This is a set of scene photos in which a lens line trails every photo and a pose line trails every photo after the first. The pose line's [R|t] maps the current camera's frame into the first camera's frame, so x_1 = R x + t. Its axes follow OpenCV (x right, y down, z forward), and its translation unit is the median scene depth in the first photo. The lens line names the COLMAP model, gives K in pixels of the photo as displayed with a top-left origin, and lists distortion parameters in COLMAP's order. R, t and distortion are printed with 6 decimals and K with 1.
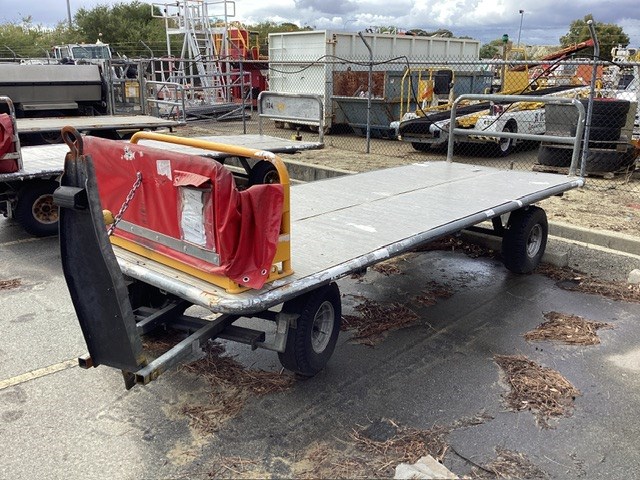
lens RADIAL K [[587.9, 0, 322.8], [0, 587.9, 238.9], [0, 0, 1]] dist [0.051786, 0.000000]
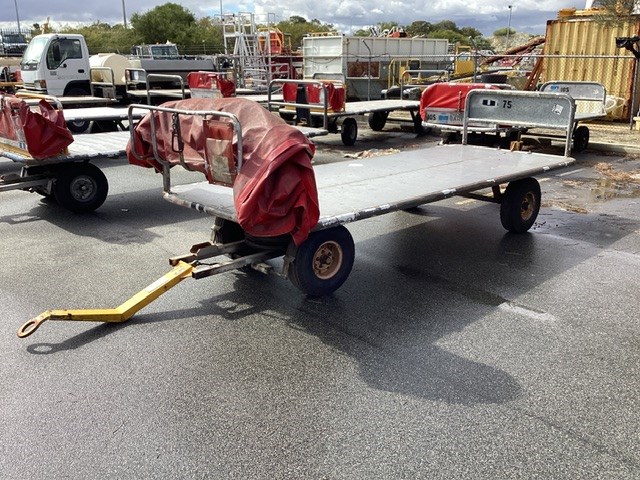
lens RADIAL K [[587.9, 0, 312.8], [0, 587.9, 235.9], [0, 0, 1]] dist [0.051786, 0.000000]
pose [[0.999711, -0.001067, -0.024024, -0.025141], [0.001232, 0.999976, 0.006872, 0.114765], [0.024016, -0.006899, 0.999688, -0.394510]]
